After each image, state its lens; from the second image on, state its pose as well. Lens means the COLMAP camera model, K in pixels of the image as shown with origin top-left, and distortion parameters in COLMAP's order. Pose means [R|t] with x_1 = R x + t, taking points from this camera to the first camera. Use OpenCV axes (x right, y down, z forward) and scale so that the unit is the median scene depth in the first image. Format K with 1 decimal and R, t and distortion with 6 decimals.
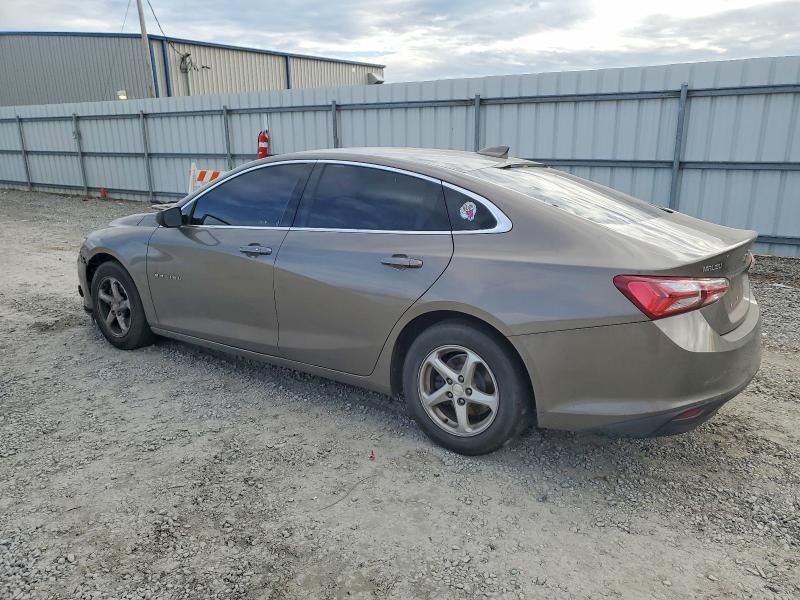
lens RADIAL K [[594.0, 0, 402.7], [0, 594.0, 294.5], [0, 0, 1]] dist [0.003852, 0.007319]
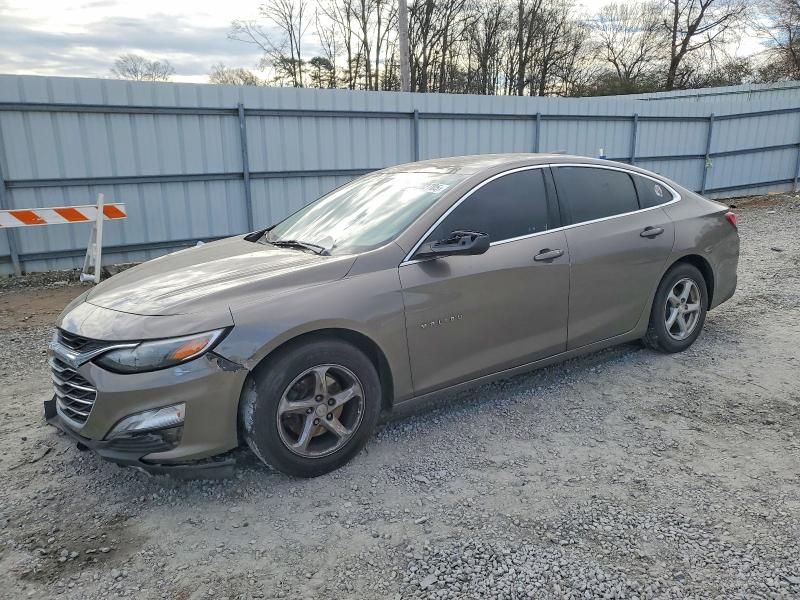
lens RADIAL K [[594.0, 0, 402.5], [0, 594.0, 305.9], [0, 0, 1]] dist [0.003852, 0.007319]
pose [[0.396798, -0.239154, 0.886203, -1.092340], [0.249251, 0.957259, 0.146727, -0.175601], [-0.883417, 0.162666, 0.439448, 0.686413]]
